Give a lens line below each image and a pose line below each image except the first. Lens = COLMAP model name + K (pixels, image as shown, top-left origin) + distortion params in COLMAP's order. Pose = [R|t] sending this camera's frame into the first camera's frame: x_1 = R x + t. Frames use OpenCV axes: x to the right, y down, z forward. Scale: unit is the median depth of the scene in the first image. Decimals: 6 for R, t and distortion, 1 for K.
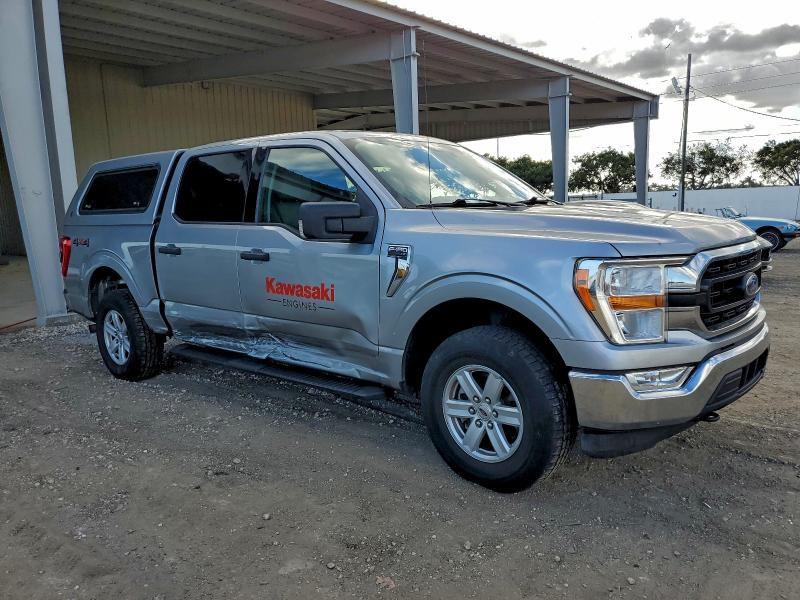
lens RADIAL K [[655.9, 0, 400.0], [0, 655.9, 300.0], [0, 0, 1]] dist [-0.000295, -0.000743]
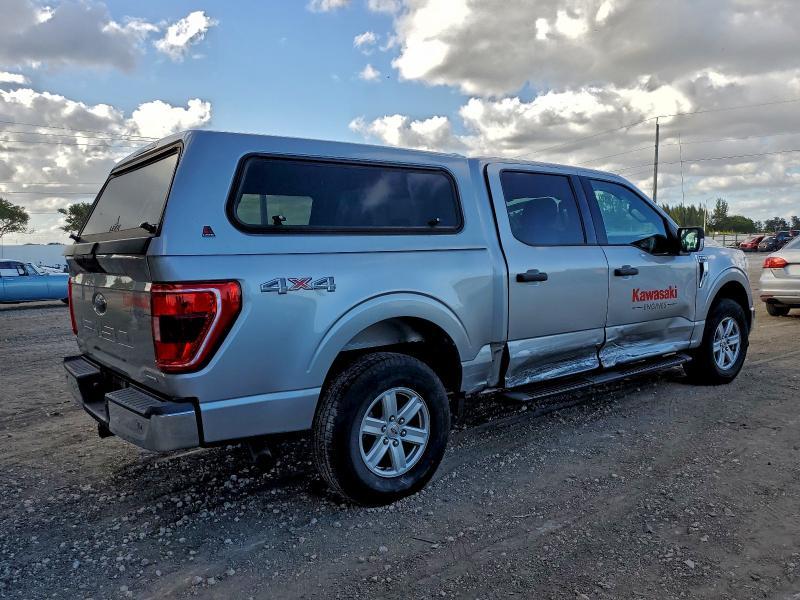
lens RADIAL K [[655.9, 0, 400.0], [0, 655.9, 300.0], [0, 0, 1]] dist [-0.000295, -0.000743]
pose [[0.187752, -0.080190, 0.978938, -1.341699], [0.141426, 0.988483, 0.053848, -0.128758], [-0.971982, 0.128337, 0.196930, 1.116207]]
